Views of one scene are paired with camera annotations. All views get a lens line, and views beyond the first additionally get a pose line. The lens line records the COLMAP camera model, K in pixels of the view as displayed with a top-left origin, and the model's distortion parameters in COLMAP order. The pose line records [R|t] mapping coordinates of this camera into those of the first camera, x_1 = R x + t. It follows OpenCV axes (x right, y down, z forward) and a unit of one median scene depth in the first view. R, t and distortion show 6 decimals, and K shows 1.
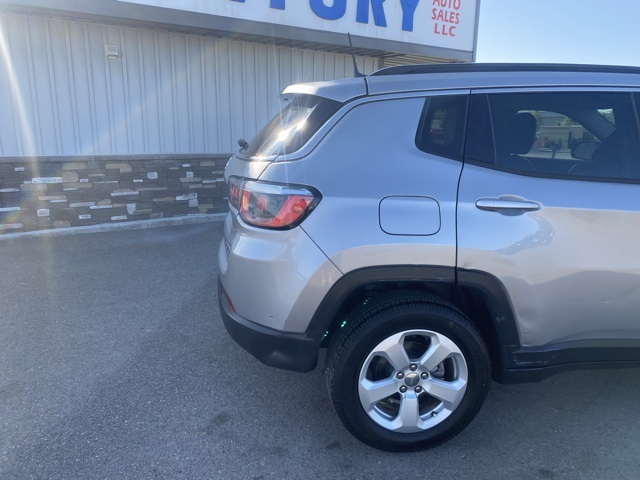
lens RADIAL K [[472.0, 0, 318.7], [0, 472.0, 248.7], [0, 0, 1]] dist [0.003339, -0.000121]
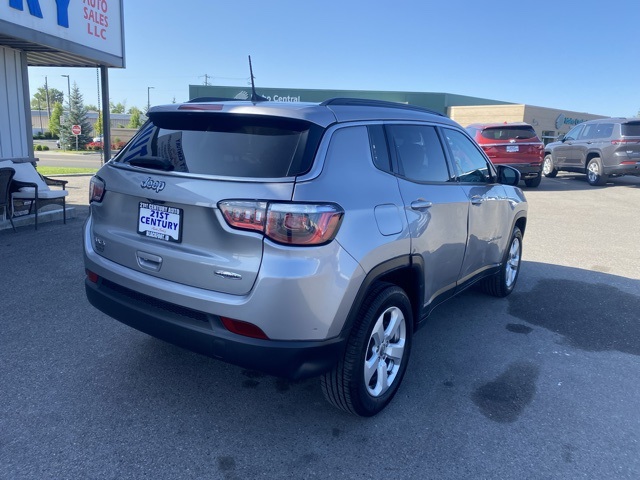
lens RADIAL K [[476.5, 0, 305.8], [0, 476.5, 240.3], [0, 0, 1]] dist [0.001274, -0.000064]
pose [[0.684883, -0.138430, 0.715383, -0.743394], [0.153409, 0.987176, 0.044155, -0.088697], [-0.712321, 0.079505, 0.697336, 0.225248]]
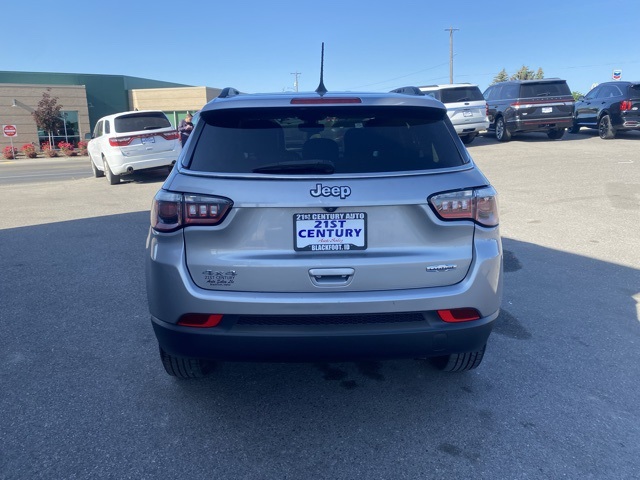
lens RADIAL K [[484.9, 0, 299.7], [0, 484.9, 239.1], [0, 0, 1]] dist [0.004563, 0.002531]
pose [[0.120548, -0.241889, 0.962787, -1.132469], [0.271305, 0.940964, 0.202436, -0.326761], [-0.954914, 0.236806, 0.179057, 1.073337]]
